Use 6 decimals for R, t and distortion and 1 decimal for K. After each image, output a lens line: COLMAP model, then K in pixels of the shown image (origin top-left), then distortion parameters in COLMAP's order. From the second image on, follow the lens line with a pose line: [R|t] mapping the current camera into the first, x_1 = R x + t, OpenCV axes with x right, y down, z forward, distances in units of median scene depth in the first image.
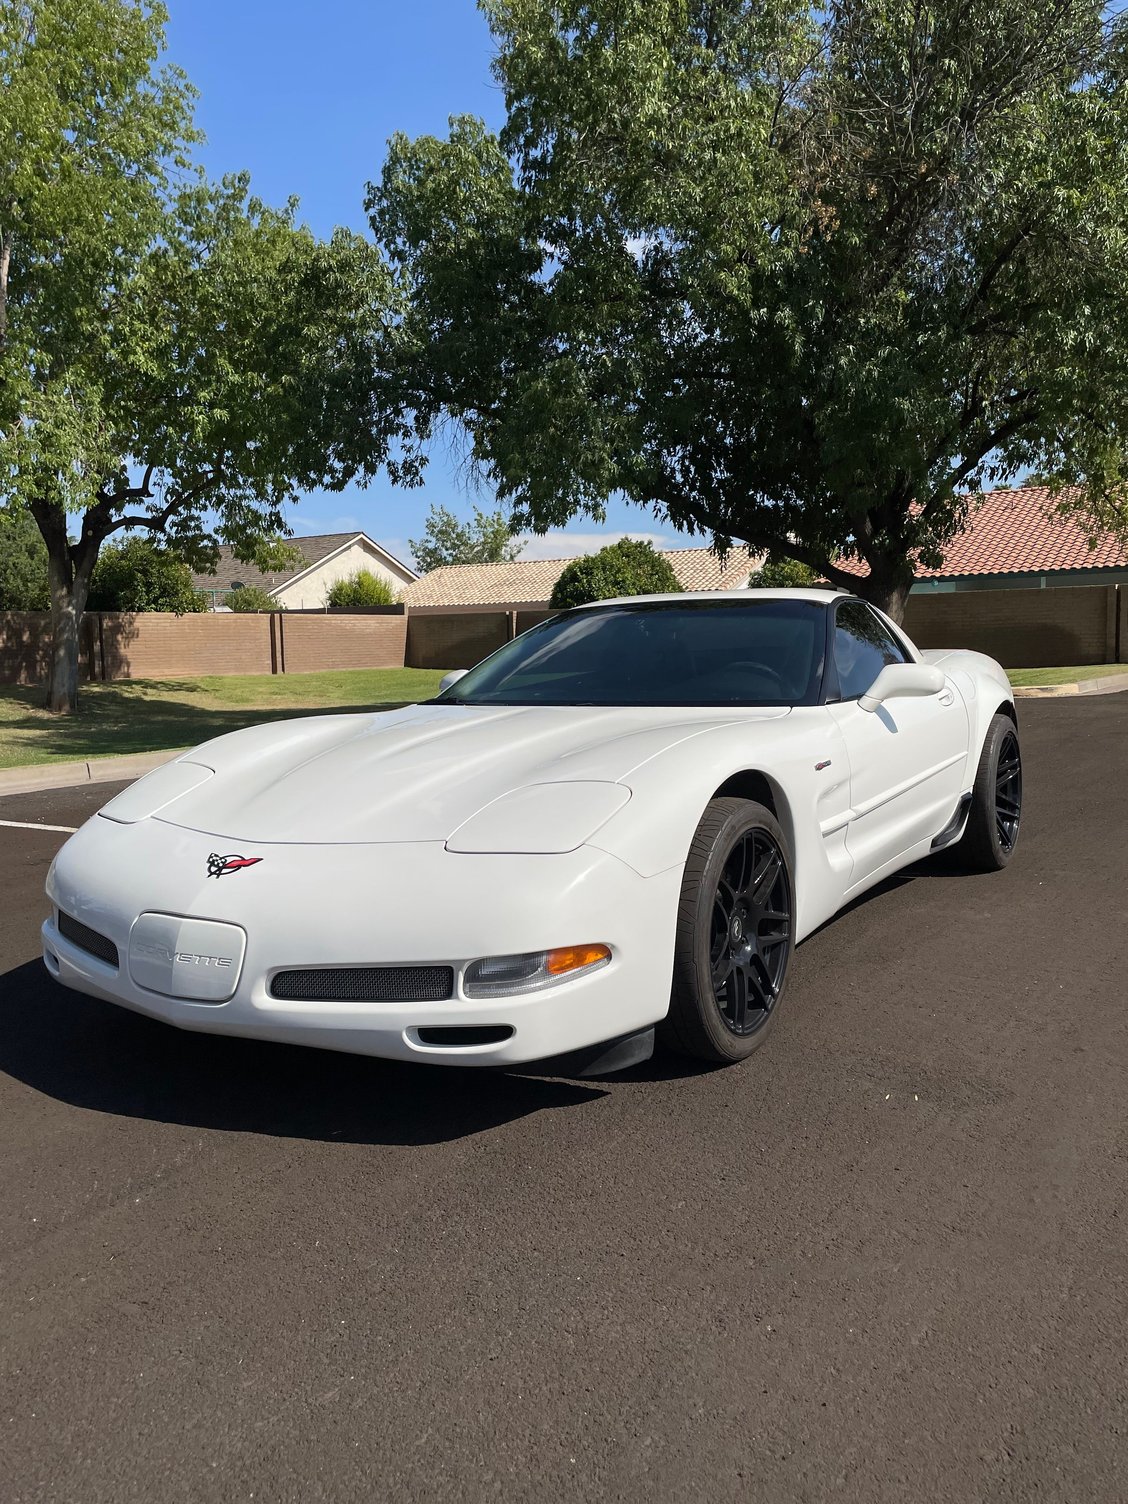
lens RADIAL K [[1136.5, 0, 568.8], [0, 1136.5, 751.2], [0, 0, 1]] dist [0.081769, -0.114291]
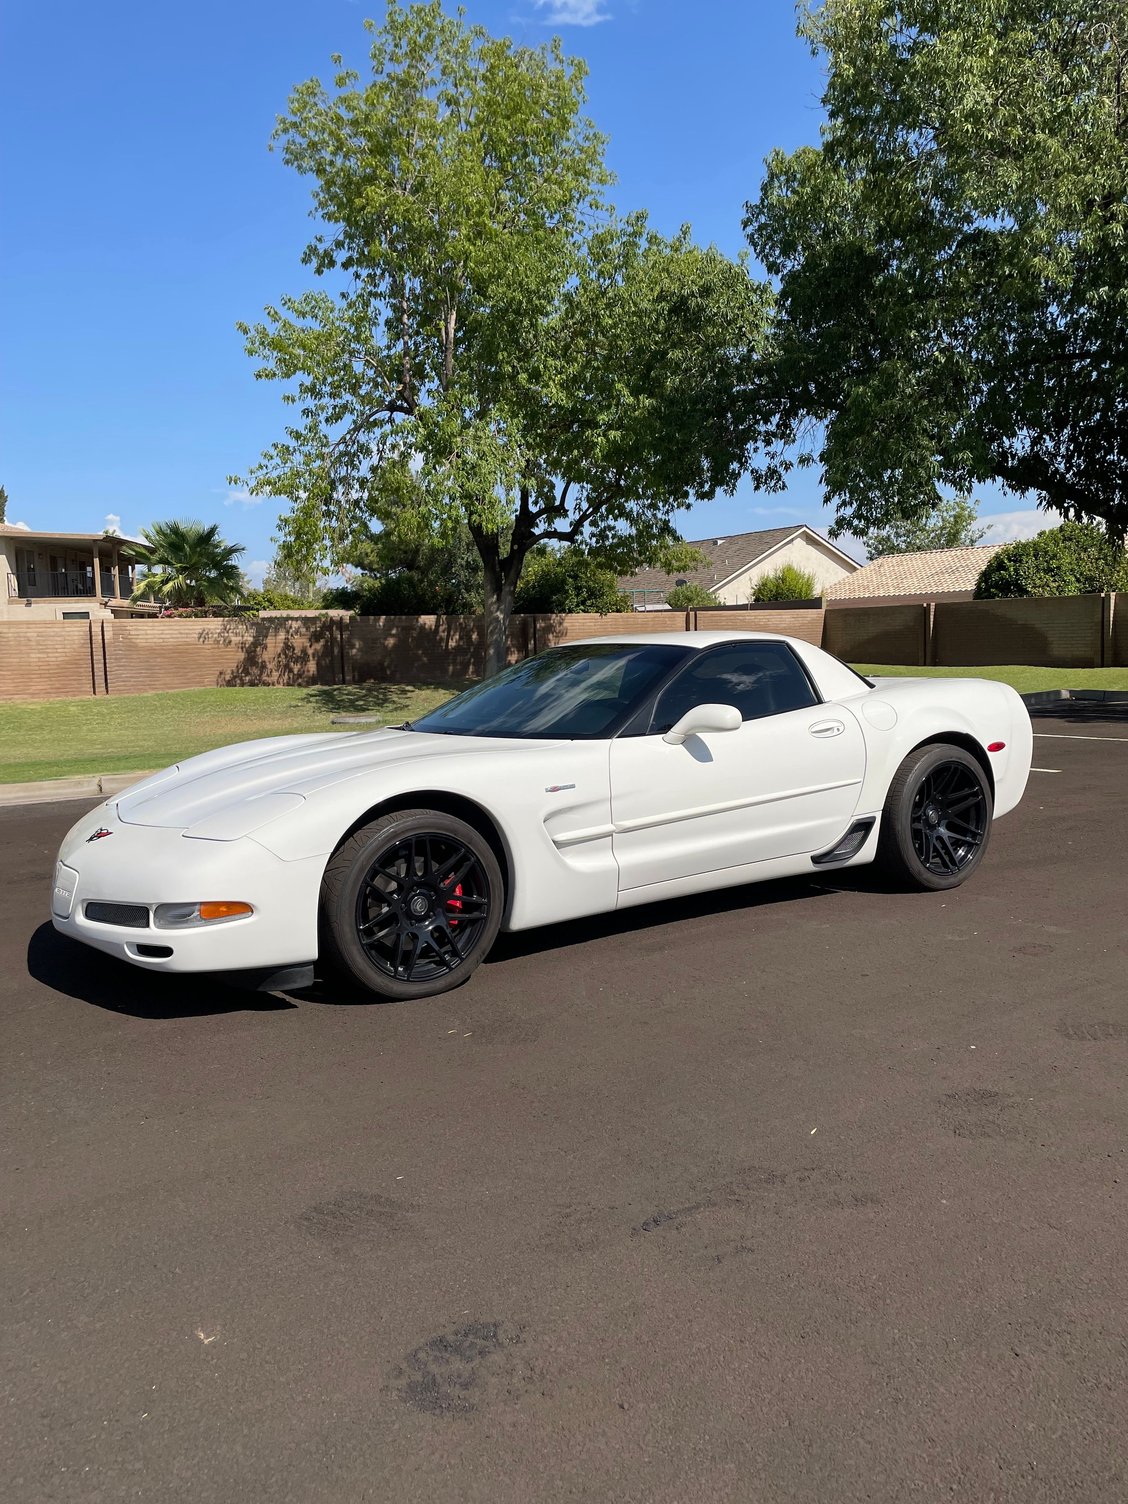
lens RADIAL K [[1136.5, 0, 568.8], [0, 1136.5, 751.2], [0, 0, 1]] dist [0.081769, -0.114291]
pose [[0.916707, 0.033040, -0.398193, 0.101785], [-0.029134, 0.999450, 0.015857, -0.006790], [0.398498, -0.002935, 0.917165, -0.022191]]
